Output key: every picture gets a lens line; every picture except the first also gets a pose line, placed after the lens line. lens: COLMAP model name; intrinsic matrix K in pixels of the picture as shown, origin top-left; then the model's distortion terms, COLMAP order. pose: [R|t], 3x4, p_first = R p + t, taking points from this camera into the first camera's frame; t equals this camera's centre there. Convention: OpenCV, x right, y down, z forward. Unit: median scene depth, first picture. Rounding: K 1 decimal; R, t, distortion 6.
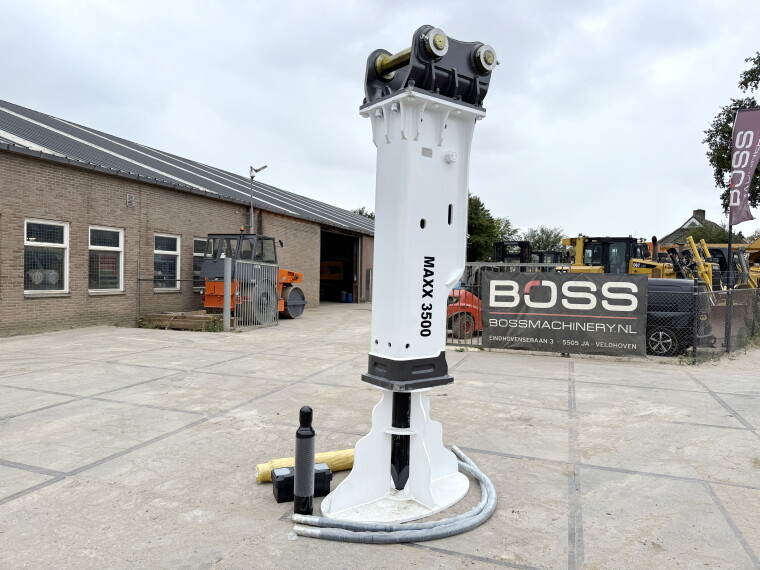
lens RADIAL K [[532.5, 0, 383.2], [0, 532.5, 281.9], [0, 0, 1]] dist [0.075401, -0.107296]
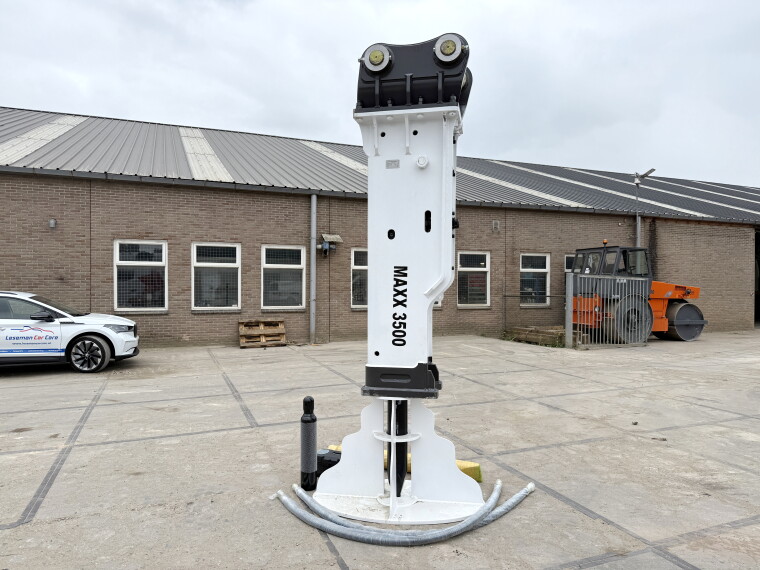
lens RADIAL K [[531.5, 0, 380.0], [0, 531.5, 285.0], [0, 0, 1]] dist [0.071754, -0.086931]
pose [[0.653568, -0.023350, -0.756508, 0.580684], [0.002516, 0.999585, -0.028679, 0.011688], [0.756864, 0.016841, 0.653356, 0.226260]]
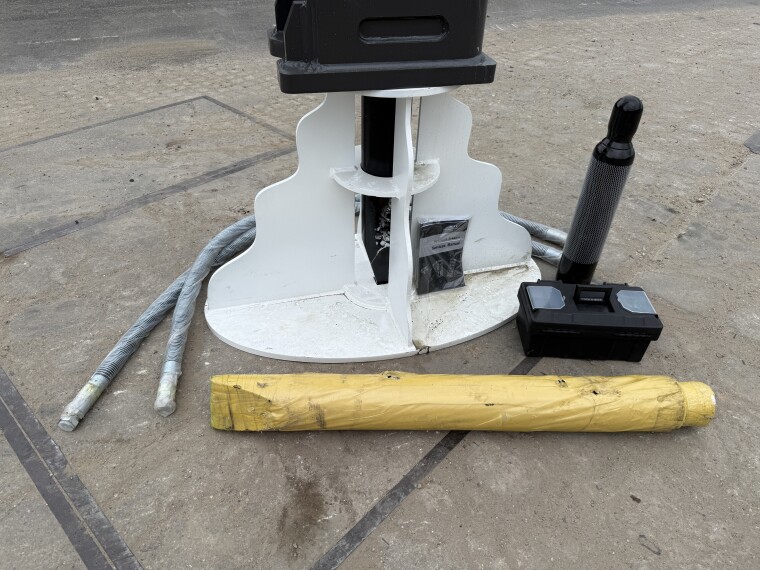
lens RADIAL K [[538.8, 0, 378.1], [0, 538.8, 290.4], [0, 0, 1]] dist [0.033588, -0.060348]
pose [[-0.910837, -0.297599, 0.286025, -0.085274], [-0.043316, 0.758036, 0.650773, 0.043905], [-0.410487, 0.580359, -0.703338, 1.009760]]
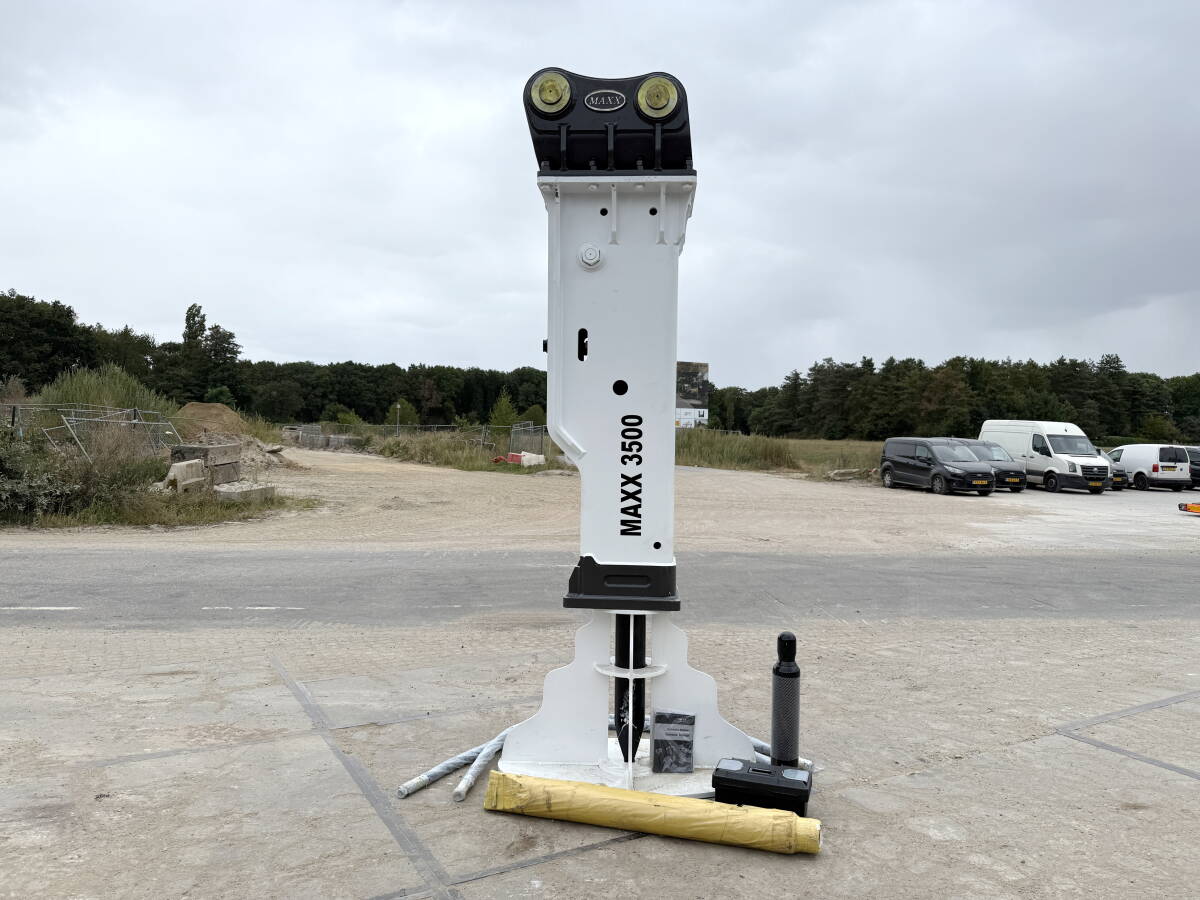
lens RADIAL K [[840.8, 0, 605.1], [0, 840.8, 445.1], [0, 0, 1]] dist [0.075401, -0.107296]
pose [[-0.758186, -0.045298, 0.650463, -0.454205], [-0.026240, 0.998896, 0.038977, -0.035223], [-0.651510, 0.012484, -0.758537, 1.341007]]
